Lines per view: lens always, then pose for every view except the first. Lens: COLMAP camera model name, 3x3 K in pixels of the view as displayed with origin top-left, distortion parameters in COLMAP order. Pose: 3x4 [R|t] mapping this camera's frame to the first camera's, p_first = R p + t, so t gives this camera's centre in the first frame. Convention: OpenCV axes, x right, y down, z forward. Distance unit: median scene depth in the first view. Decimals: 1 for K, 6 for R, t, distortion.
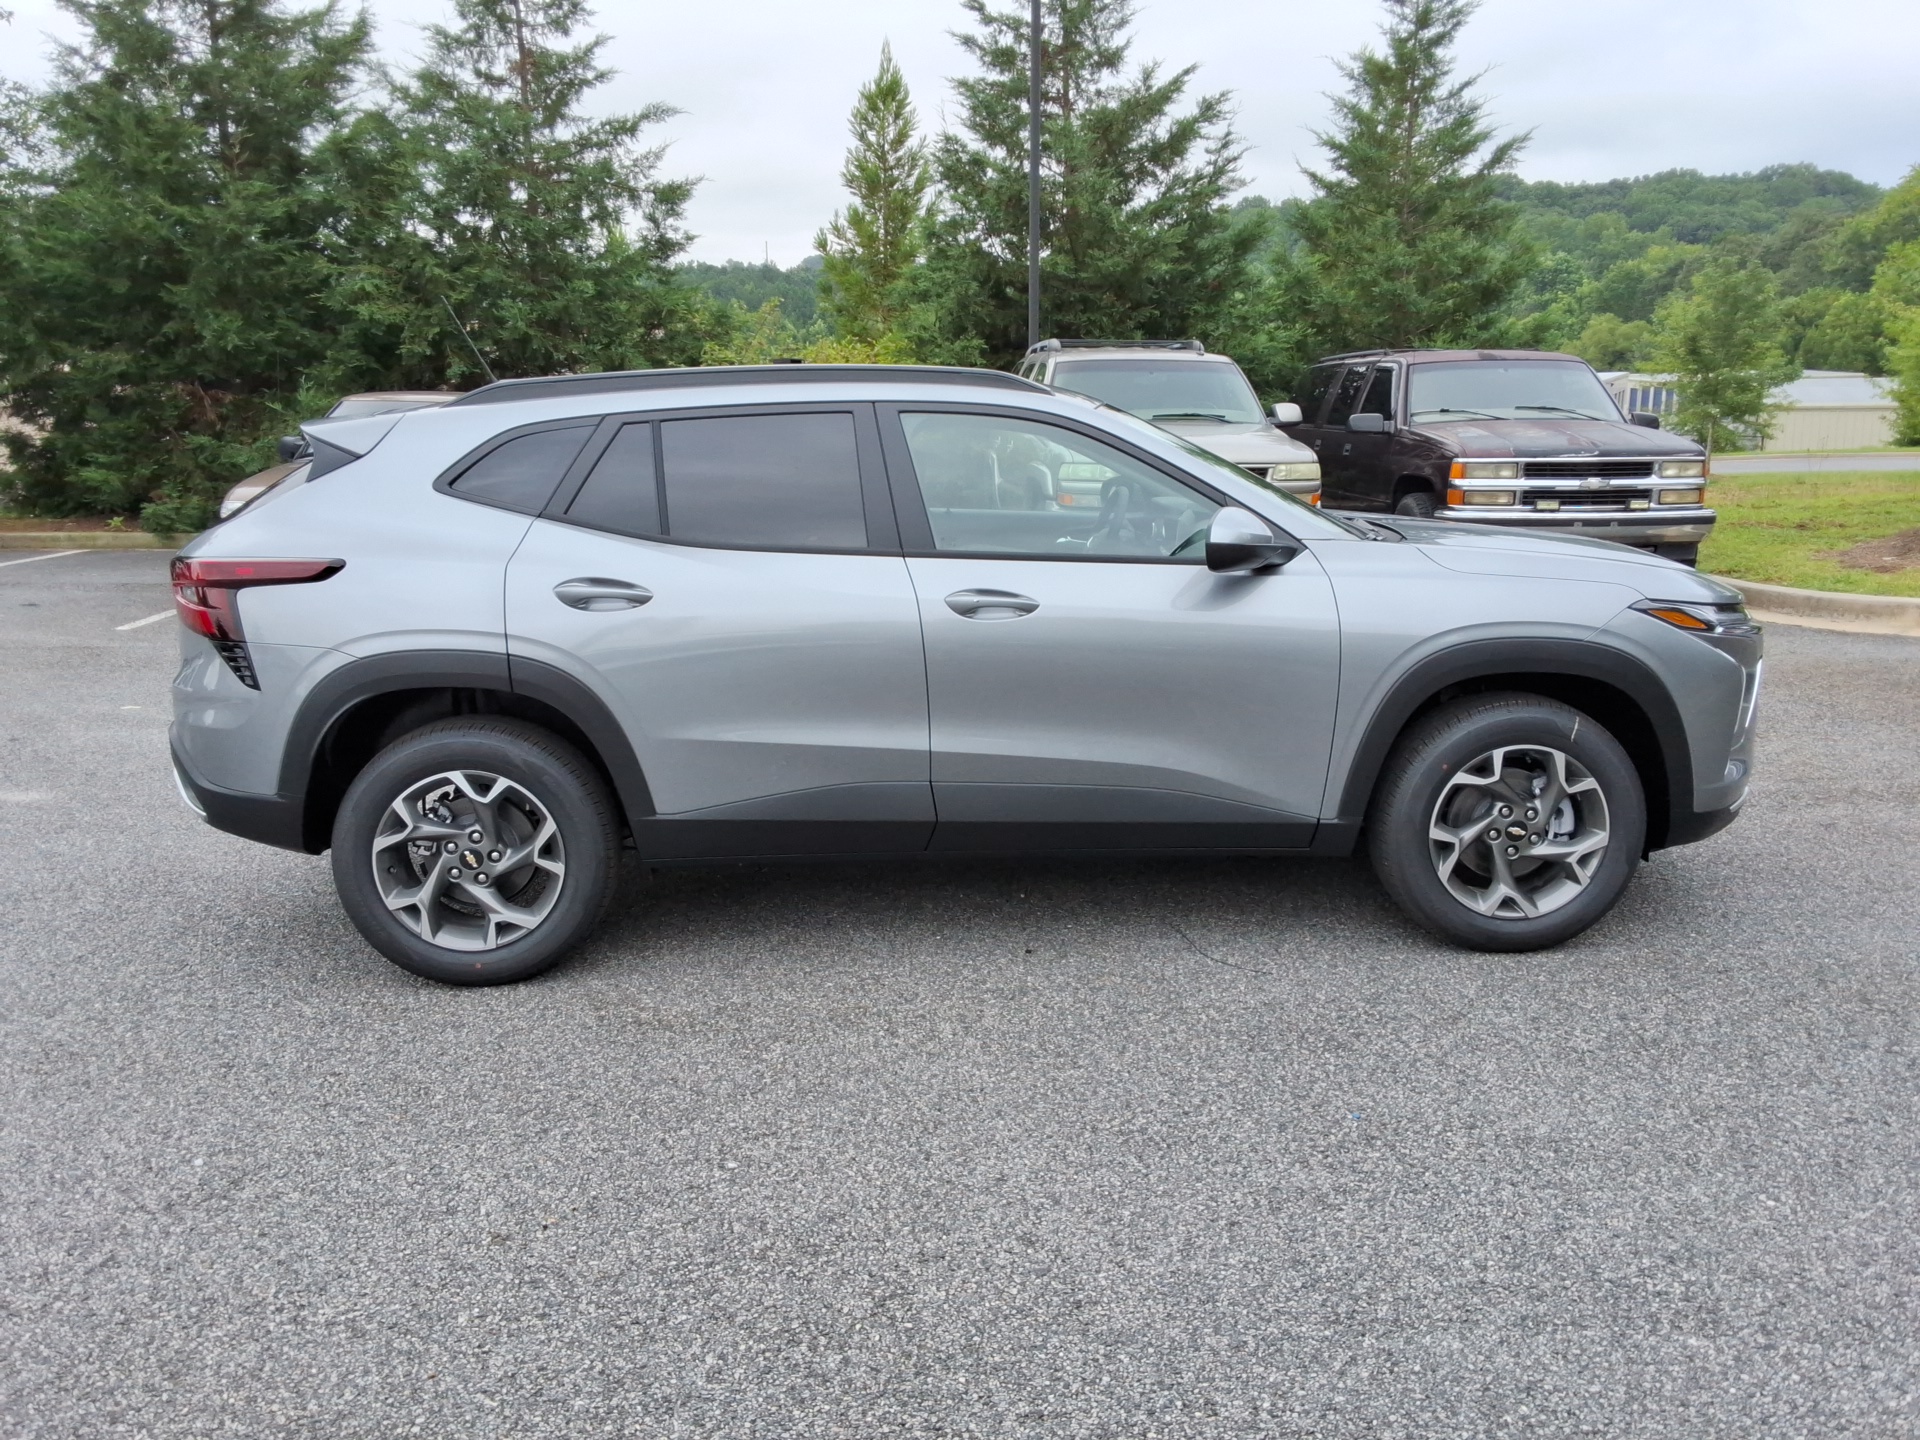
lens RADIAL K [[1543.2, 0, 965.0], [0, 1543.2, 716.9], [0, 0, 1]] dist [0.091114, -0.143502]
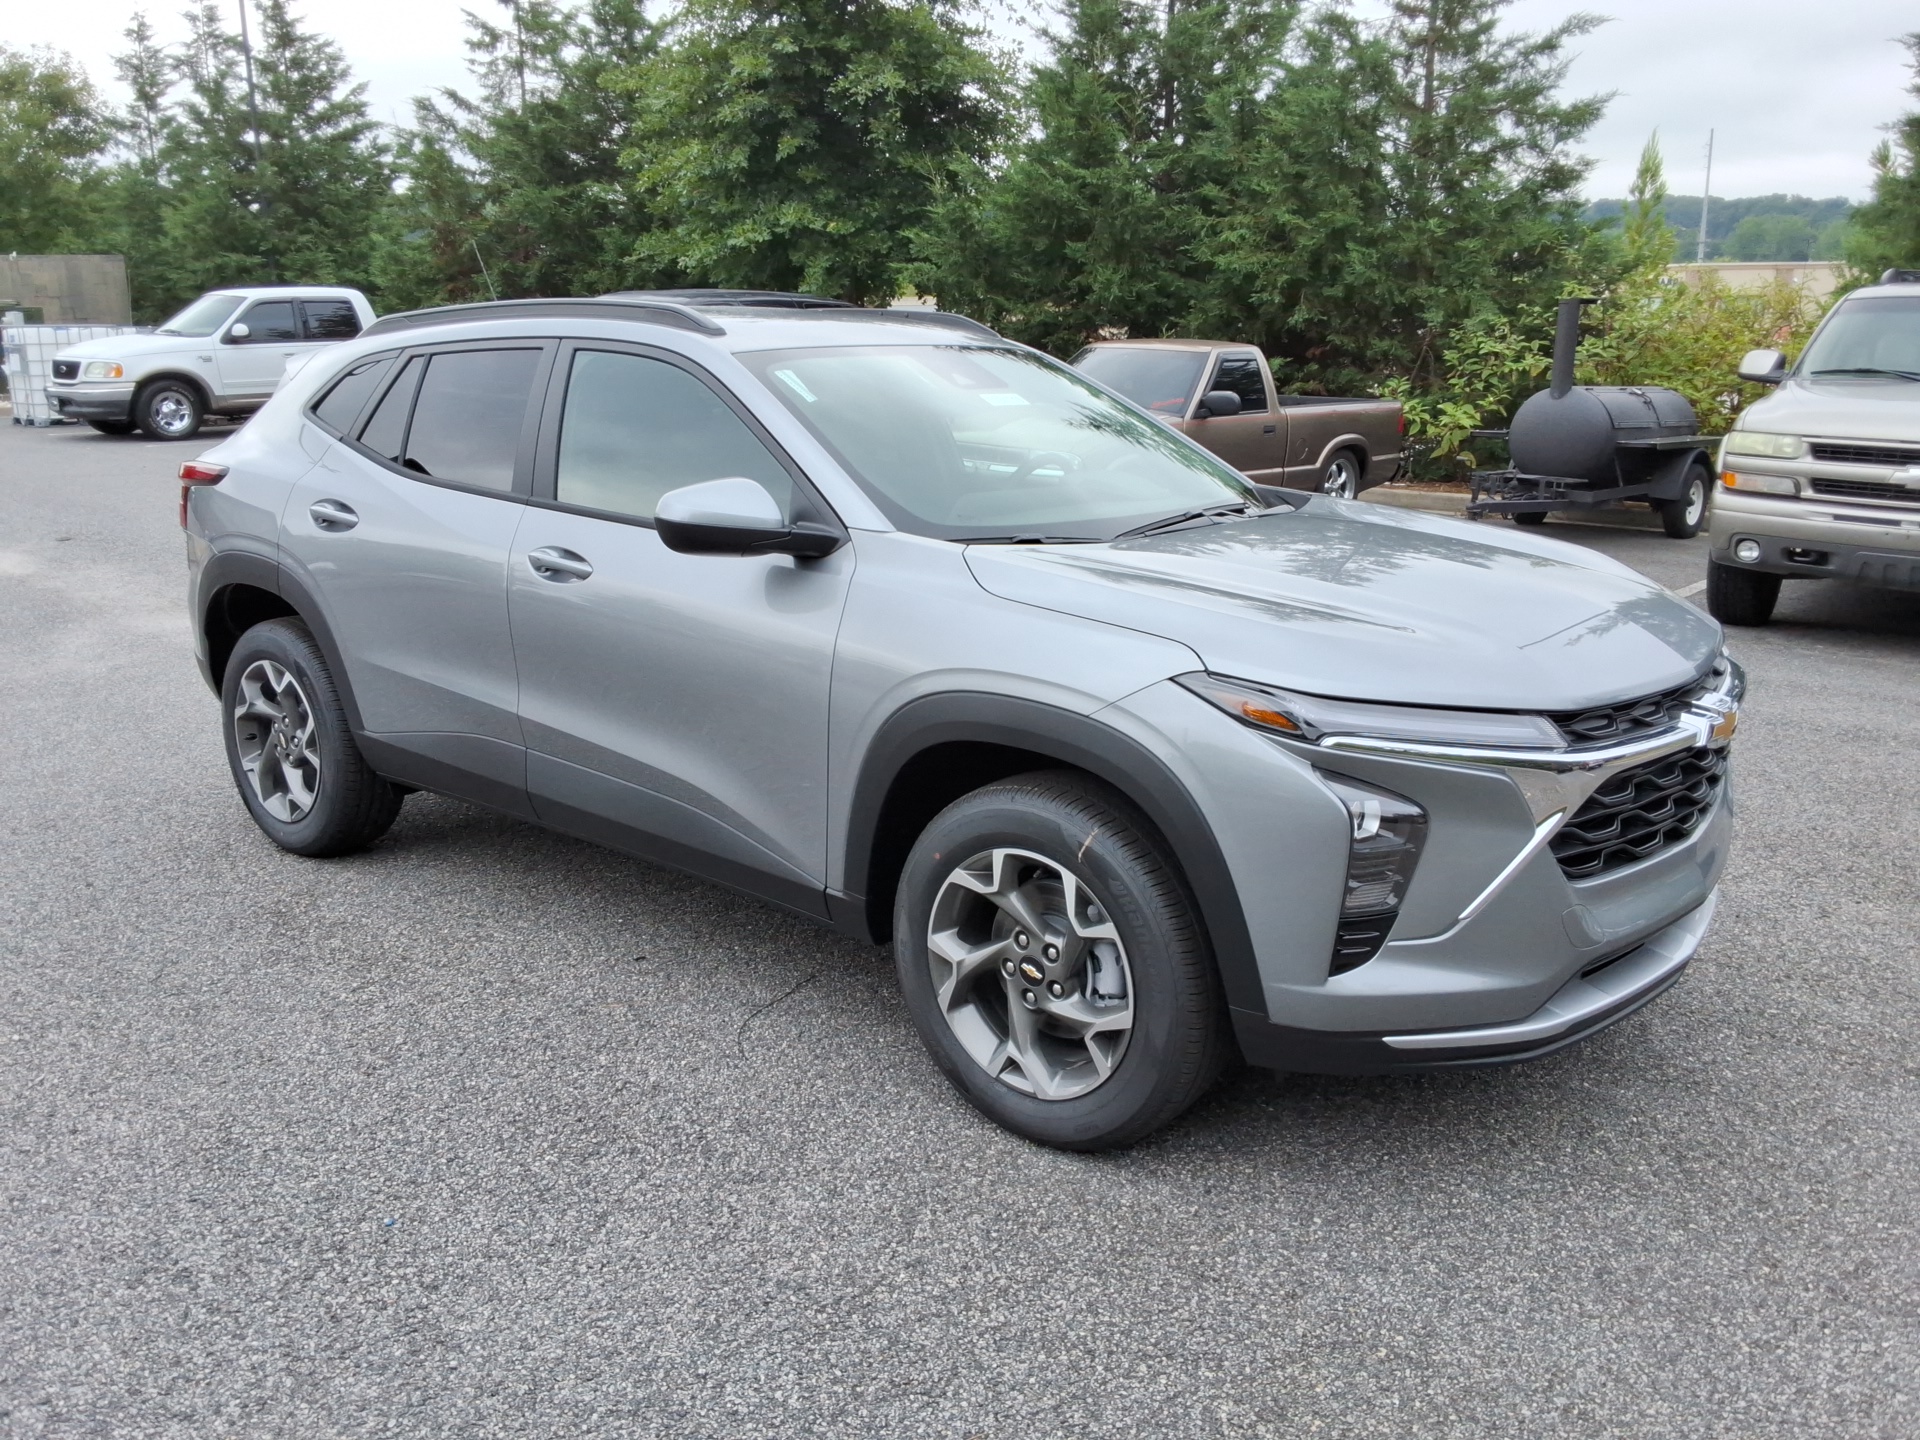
lens RADIAL K [[1543.2, 0, 958.6], [0, 1543.2, 714.3], [0, 0, 1]] dist [0.091114, -0.143502]
pose [[0.736635, 0.167681, -0.655174, 0.210206], [-0.149143, 0.985202, 0.084460, -0.025771], [0.659641, 0.035499, 0.750742, 0.125785]]
